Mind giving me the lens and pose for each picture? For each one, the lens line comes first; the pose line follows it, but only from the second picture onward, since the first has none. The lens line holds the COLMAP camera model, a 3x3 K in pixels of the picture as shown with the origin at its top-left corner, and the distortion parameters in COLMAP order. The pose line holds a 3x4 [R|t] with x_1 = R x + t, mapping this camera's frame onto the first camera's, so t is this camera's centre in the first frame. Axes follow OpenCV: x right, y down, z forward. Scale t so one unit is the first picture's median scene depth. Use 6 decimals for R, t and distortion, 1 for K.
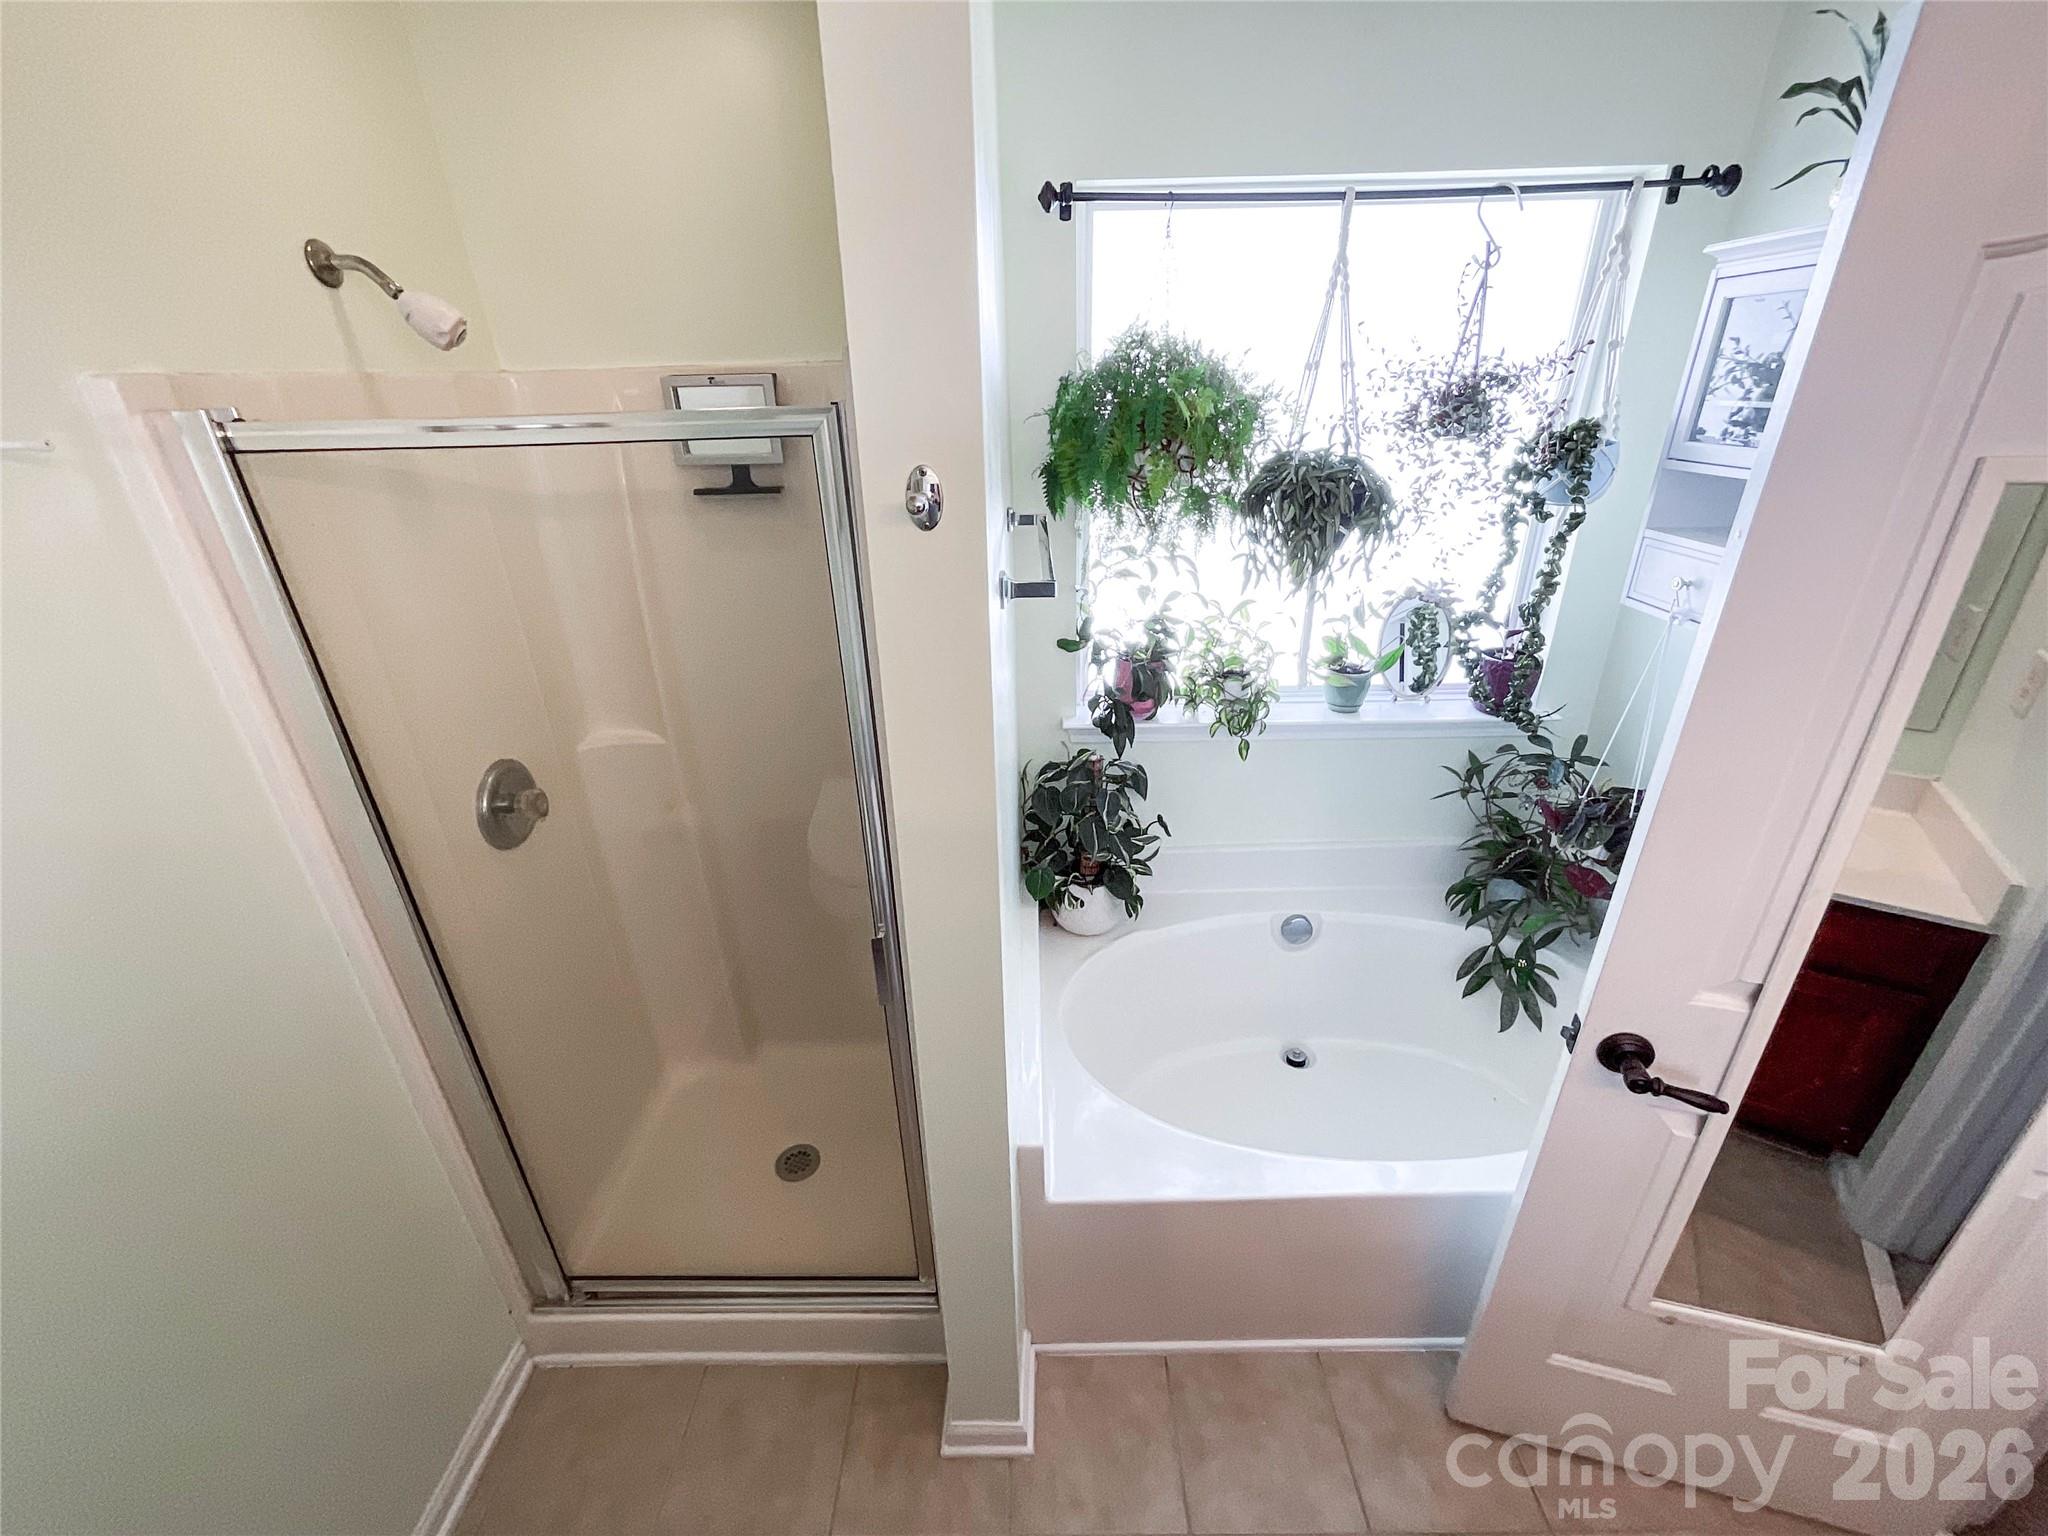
lens RADIAL K [[849.9, 0, 1026.5], [0, 849.9, 776.7], [0, 0, 1]] dist [-0.008445, 0.000356]
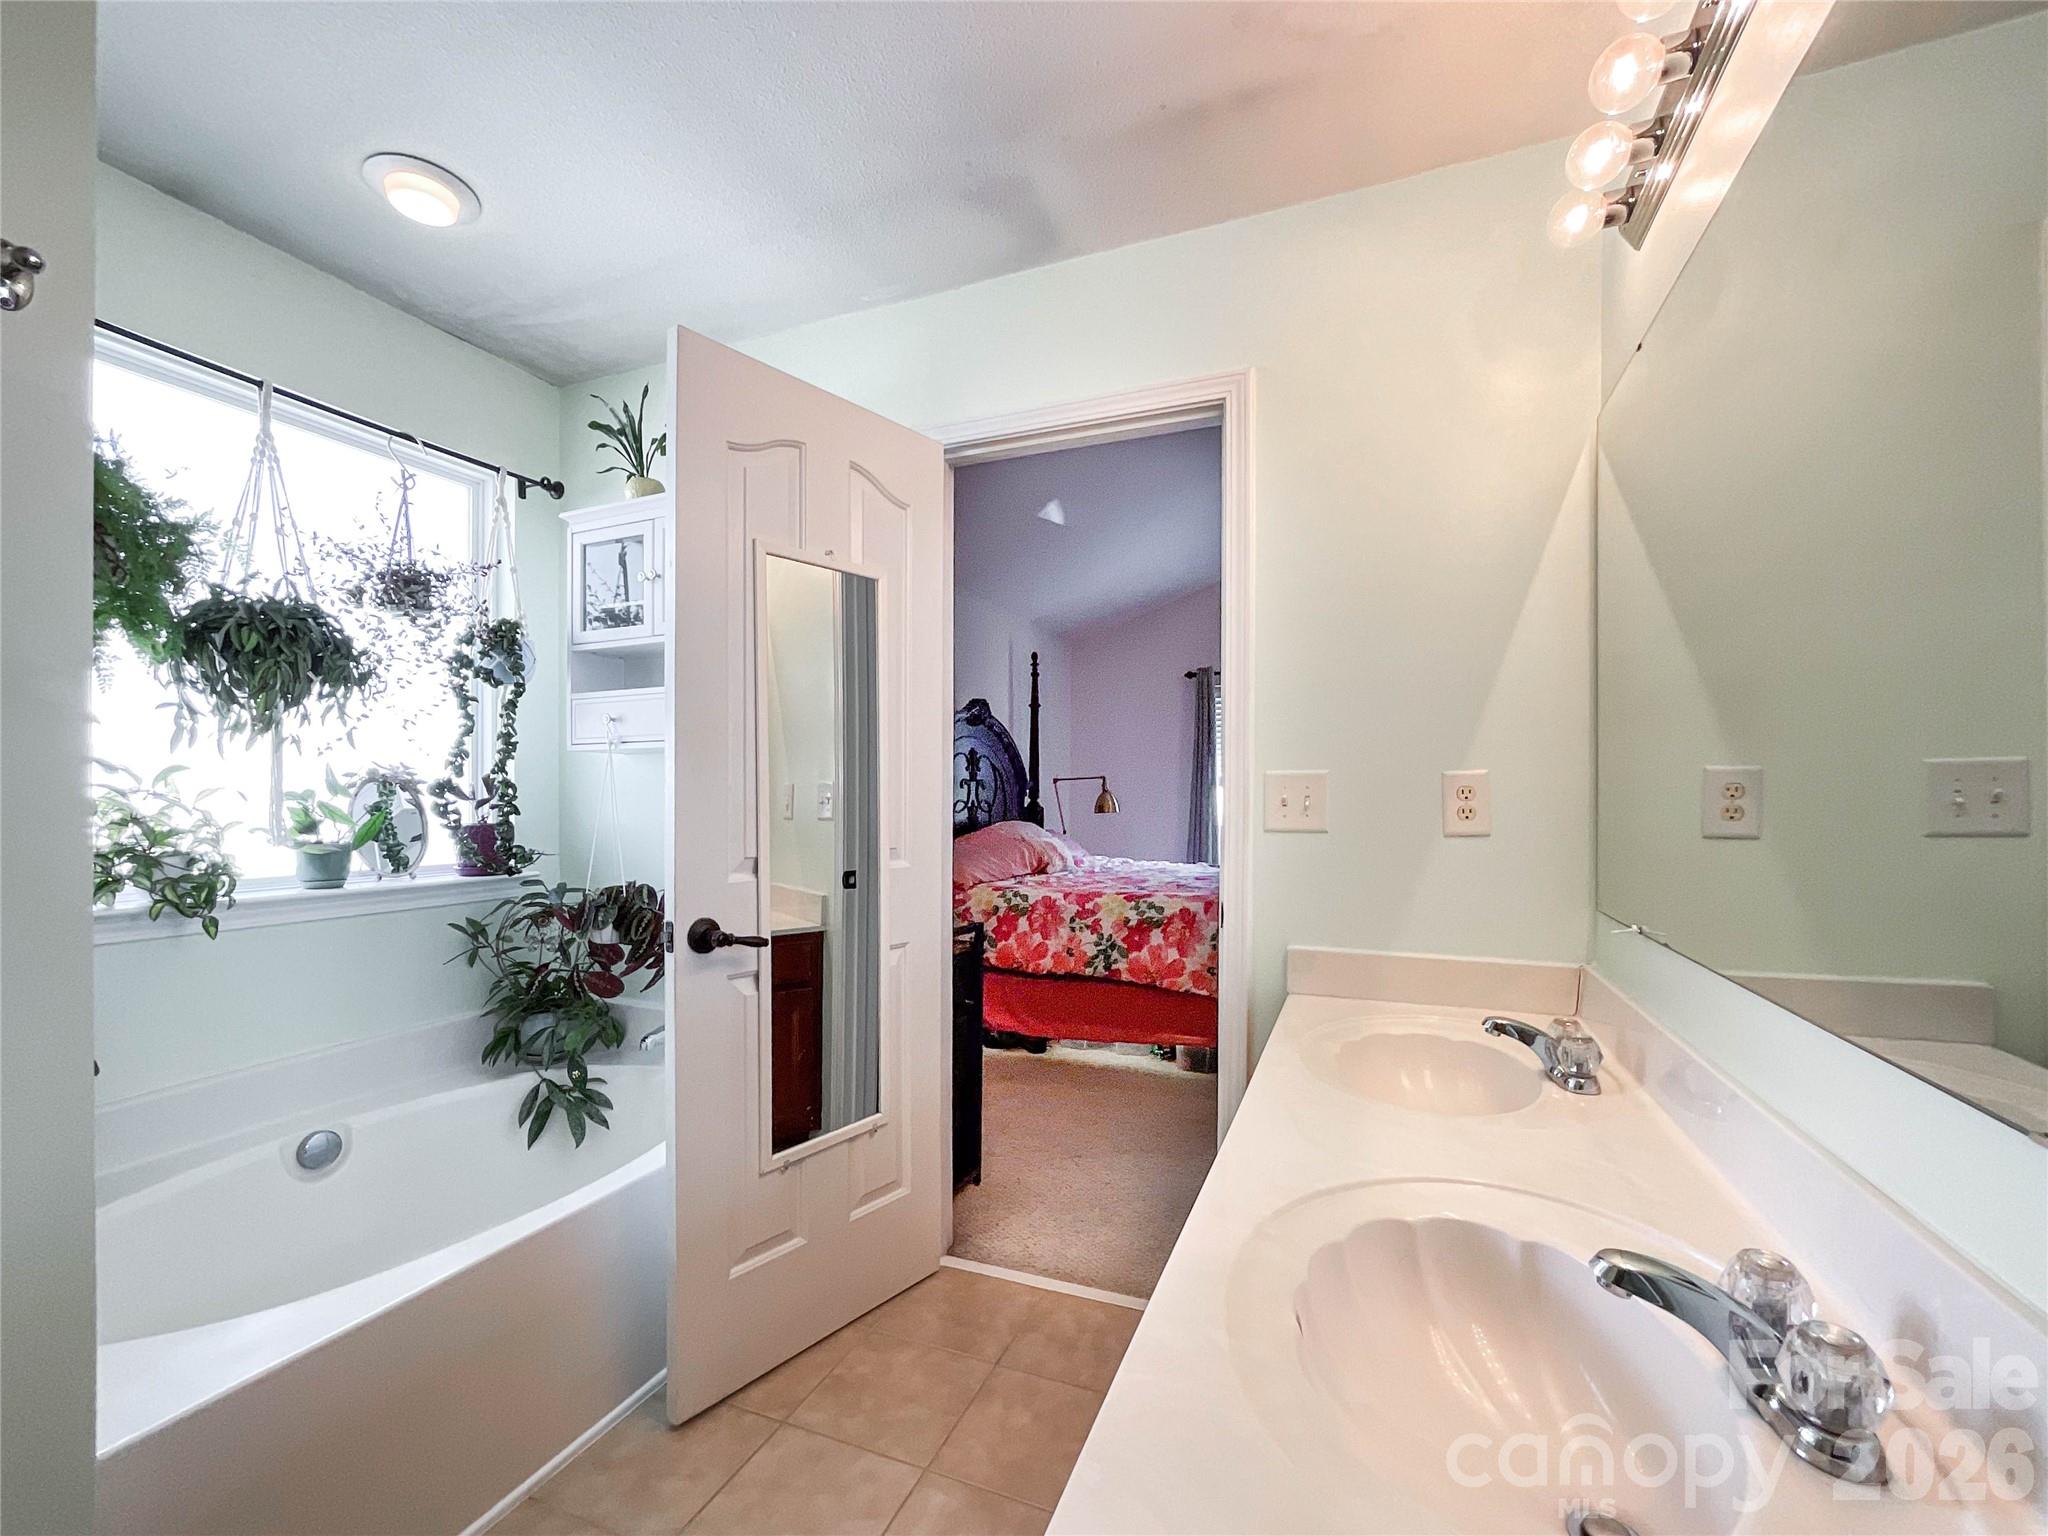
lens RADIAL K [[860.2, 0, 1023.5], [0, 860.2, 812.8], [0, 0, 1]] dist [-0.010584, 0.012156]
pose [[0.373026, 0.006770, 0.927796, -0.274831], [0.391361, 0.905513, -0.163957, 0.375598], [-0.841242, 0.424264, 0.335131, -0.011700]]
